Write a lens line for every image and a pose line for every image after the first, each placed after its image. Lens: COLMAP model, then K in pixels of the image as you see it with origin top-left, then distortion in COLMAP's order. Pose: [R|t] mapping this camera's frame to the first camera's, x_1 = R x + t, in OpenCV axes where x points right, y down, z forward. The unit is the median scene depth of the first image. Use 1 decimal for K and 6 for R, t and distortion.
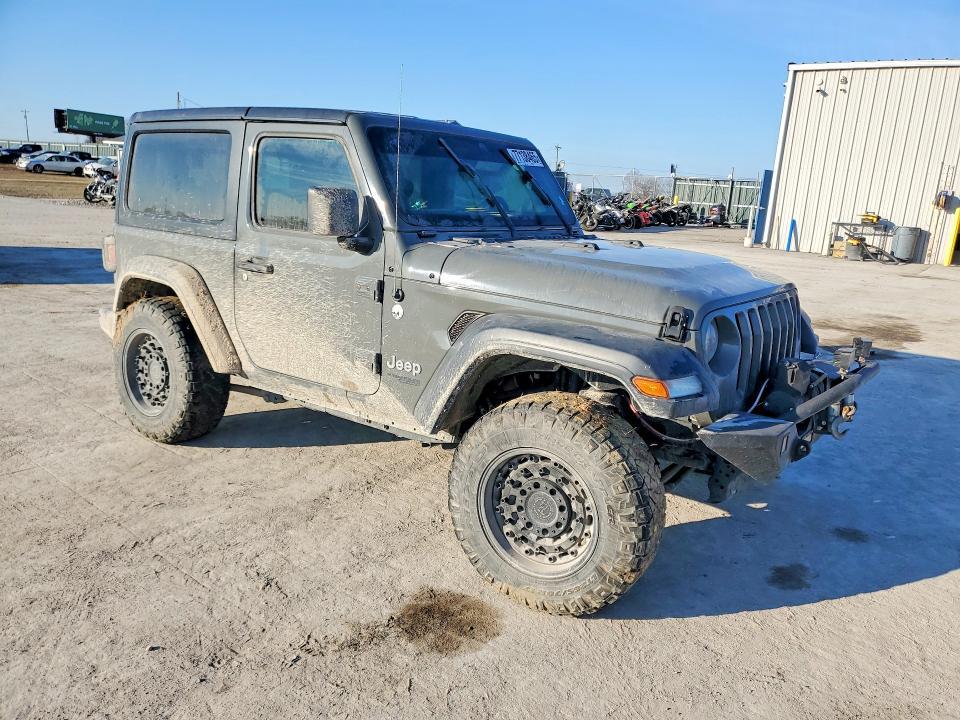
lens RADIAL K [[741.5, 0, 489.6], [0, 741.5, 360.5], [0, 0, 1]] dist [0.060268, -0.042006]
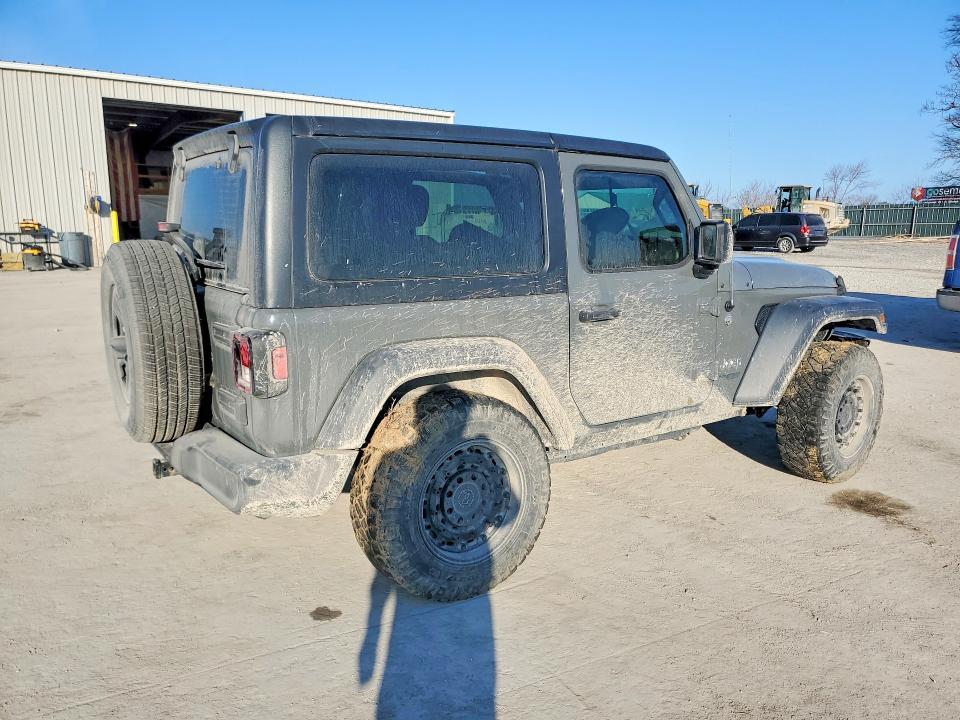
lens RADIAL K [[741.5, 0, 479.8], [0, 741.5, 361.2], [0, 0, 1]] dist [0.060268, -0.042006]
pose [[0.345595, -0.231389, 0.909408, -0.213519], [0.230488, 0.960365, 0.156764, -0.044140], [-0.909637, 0.155431, 0.385230, 0.142875]]
